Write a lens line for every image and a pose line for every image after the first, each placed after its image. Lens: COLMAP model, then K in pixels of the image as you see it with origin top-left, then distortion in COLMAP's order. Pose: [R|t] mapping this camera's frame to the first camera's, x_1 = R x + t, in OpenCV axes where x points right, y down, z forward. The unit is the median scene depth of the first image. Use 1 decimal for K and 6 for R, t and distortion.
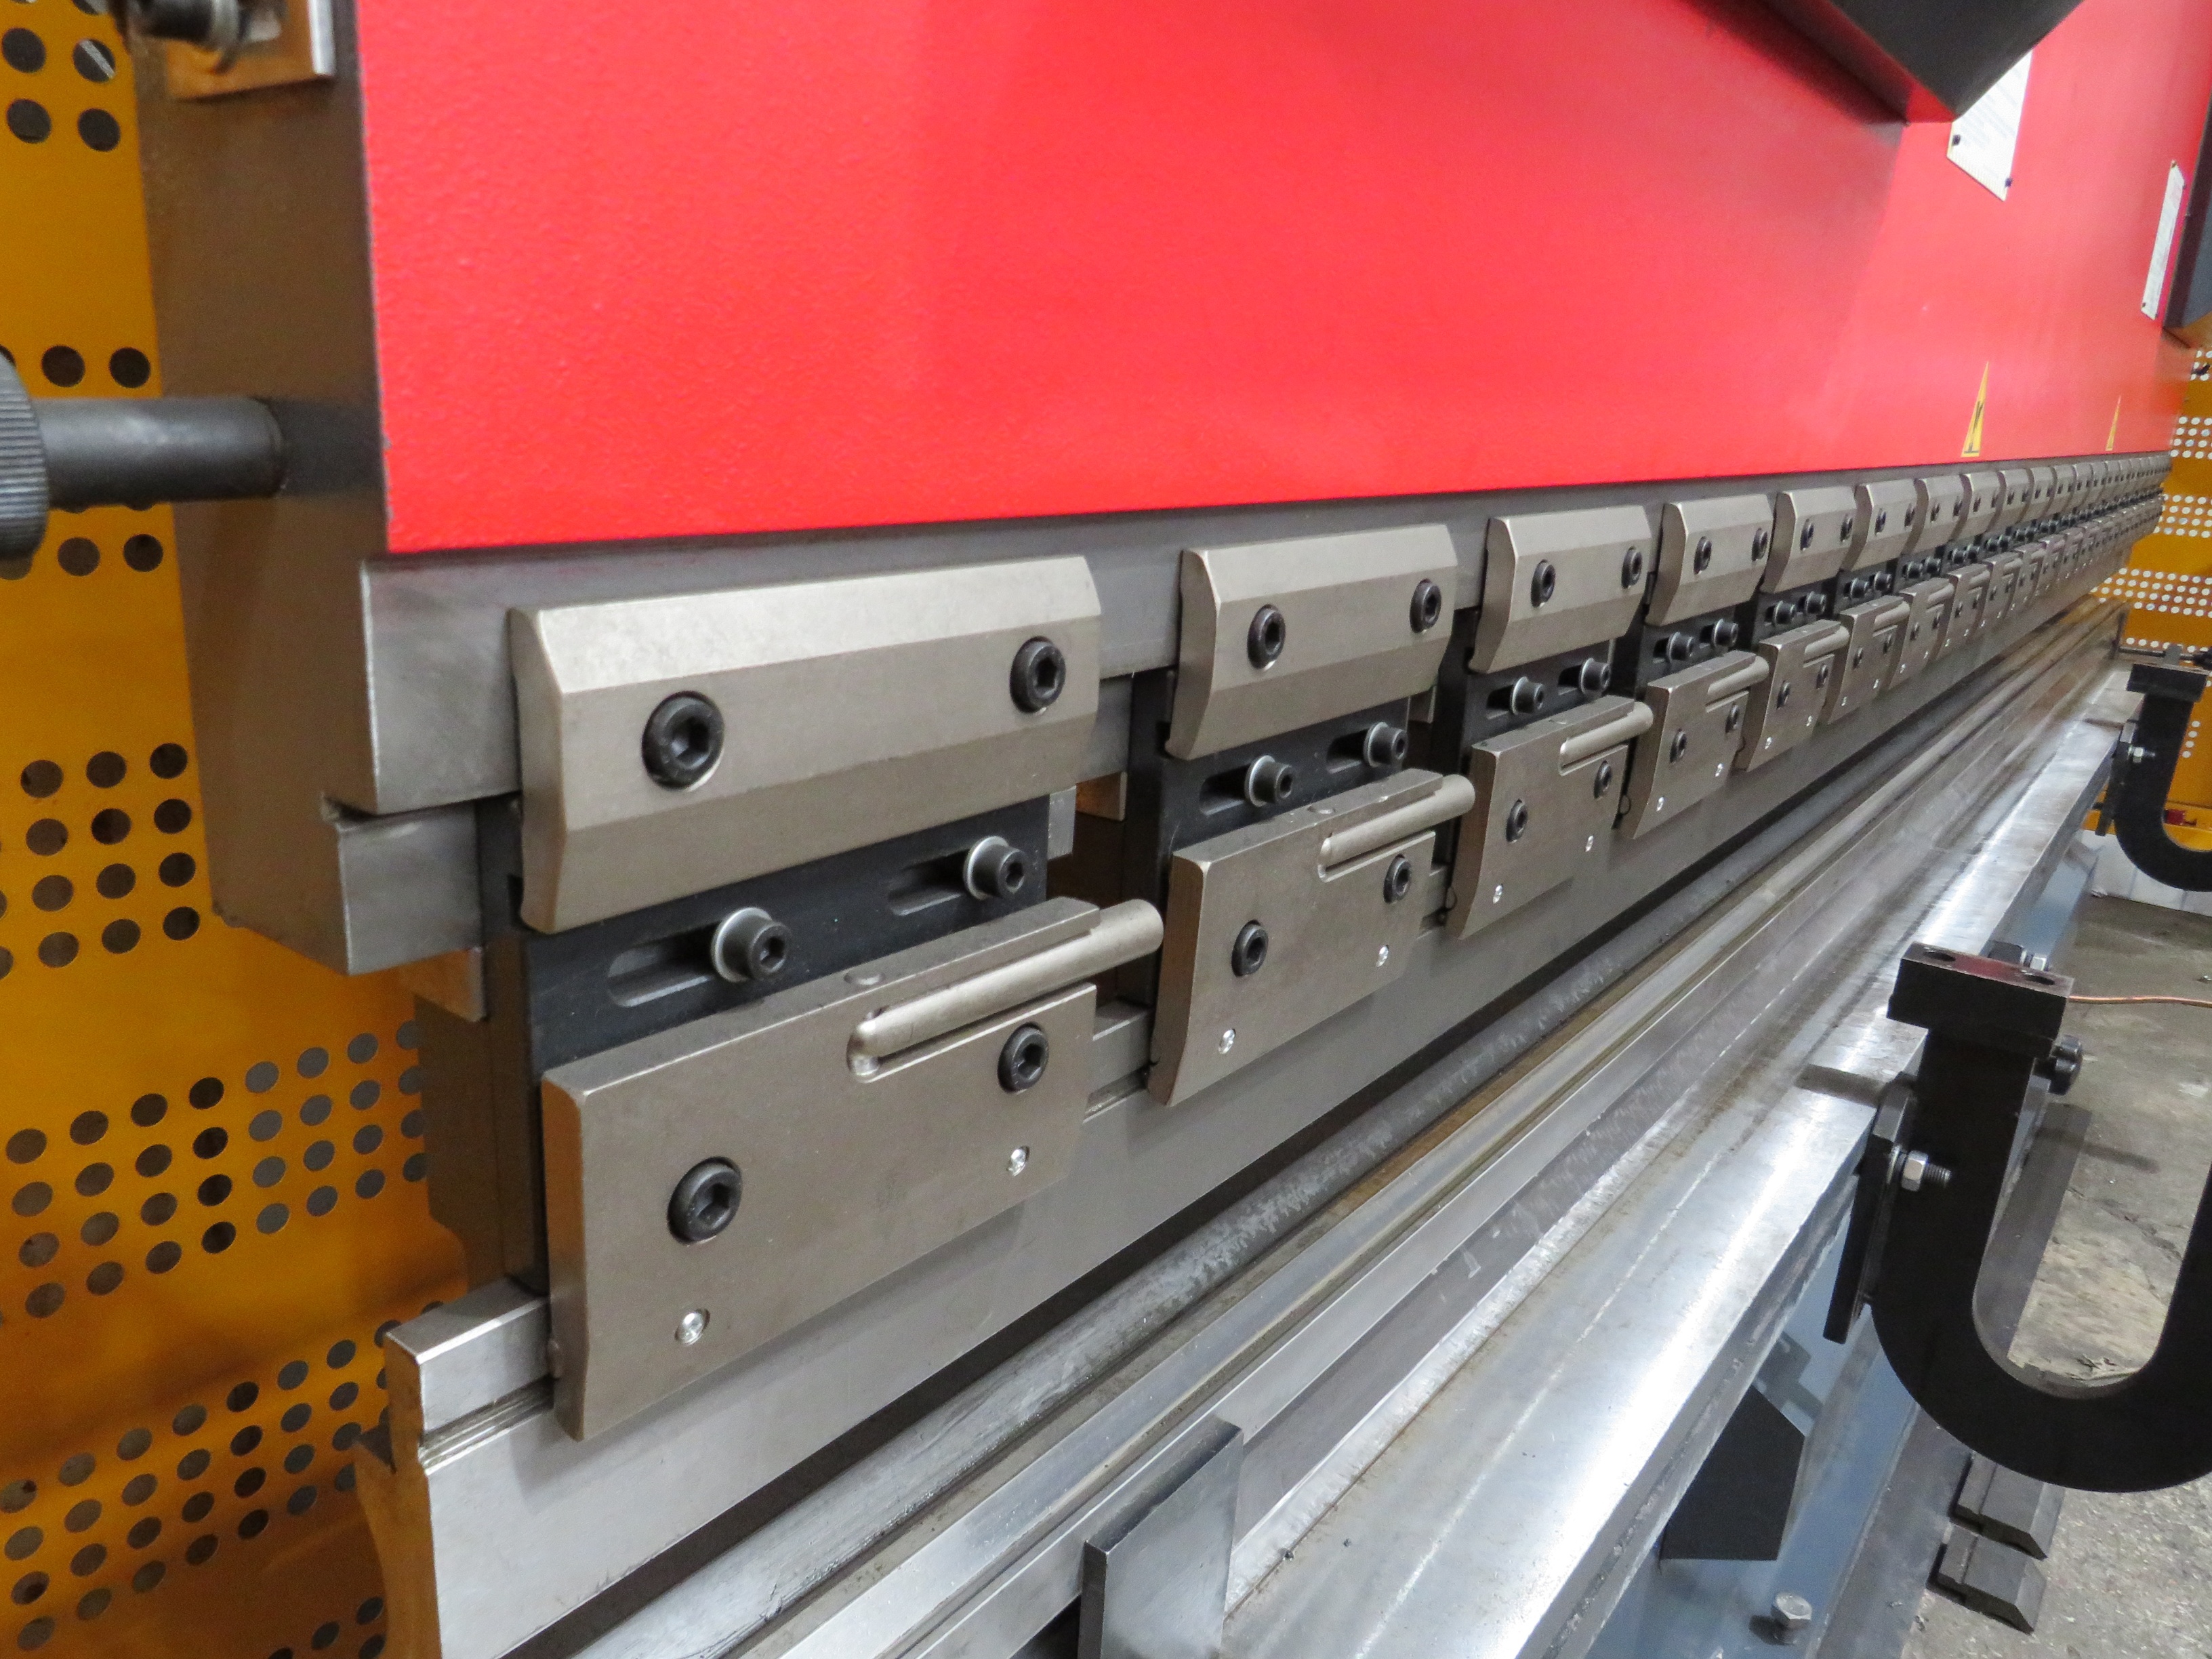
lens RADIAL K [[1567.5, 0, 1105.5], [0, 1567.5, 826.7], [0, 0, 1]] dist [-0.024736, 0.001818]
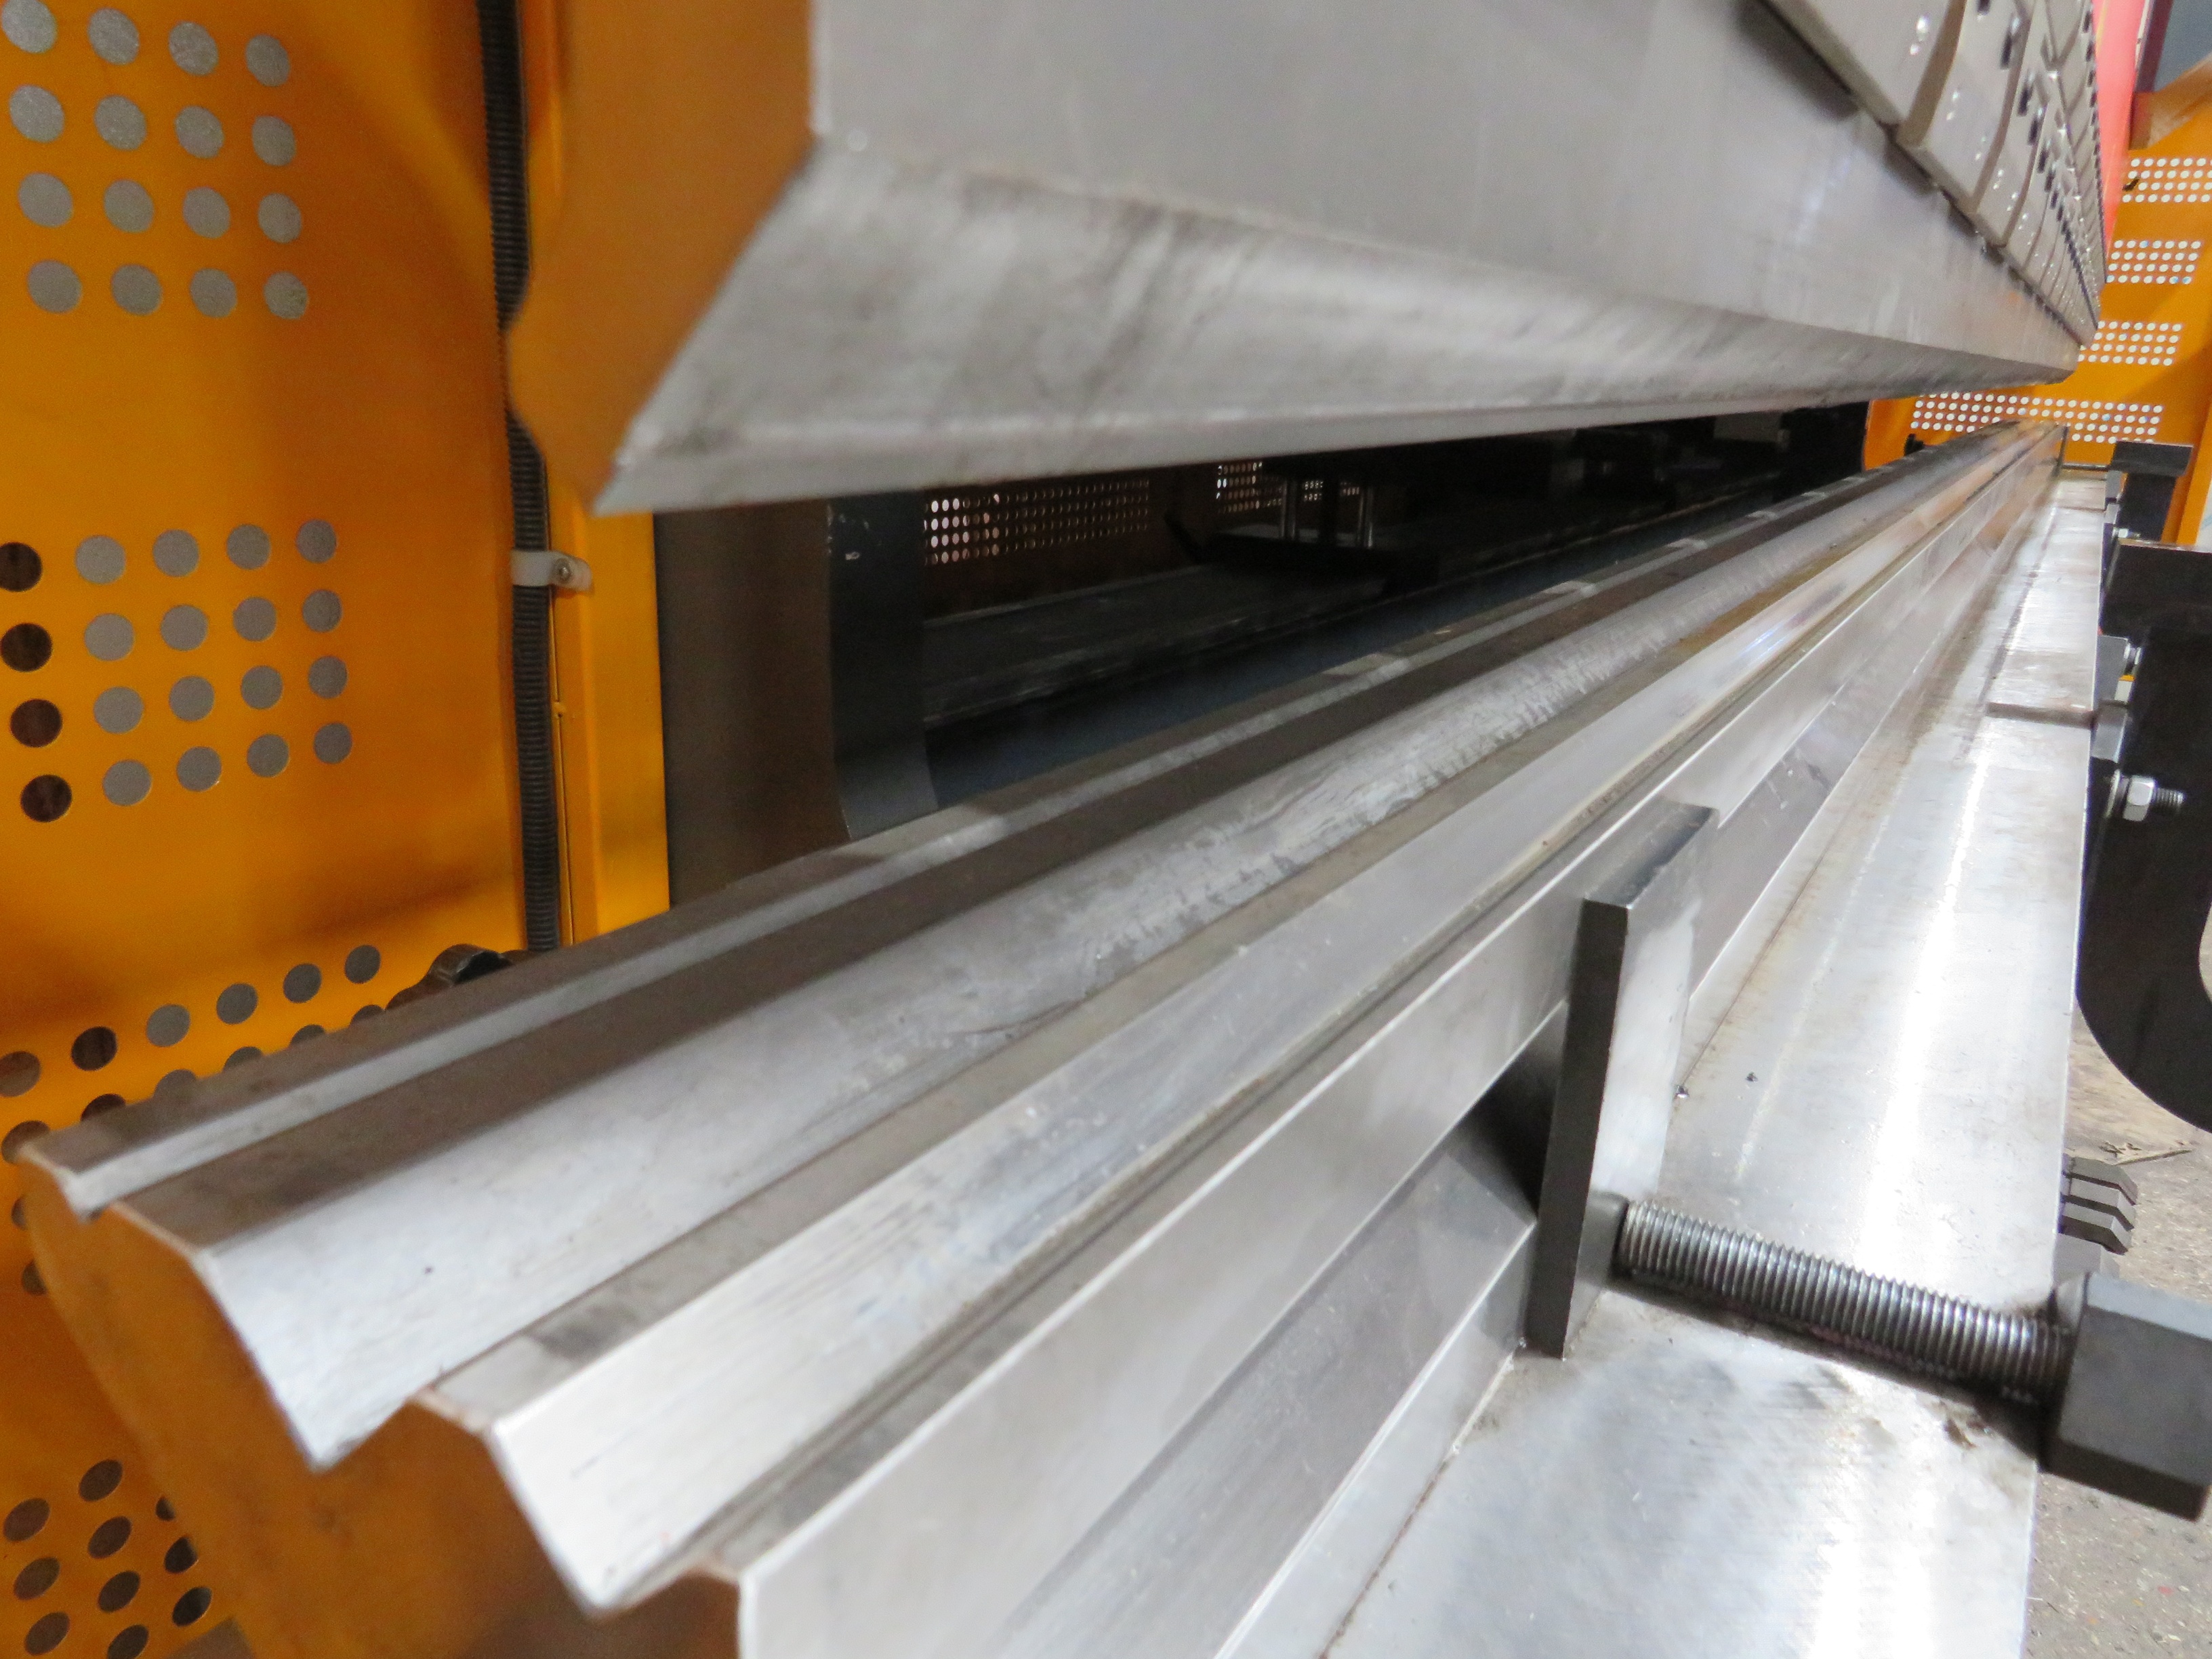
lens RADIAL K [[1567.5, 0, 1102.9], [0, 1567.5, 833.9], [0, 0, 1]] dist [-0.024736, 0.001818]
pose [[0.996215, -0.040732, 0.076792, -0.111973], [0.038079, 0.998637, 0.035701, 0.189640], [-0.078142, -0.032642, 0.996408, 0.197745]]
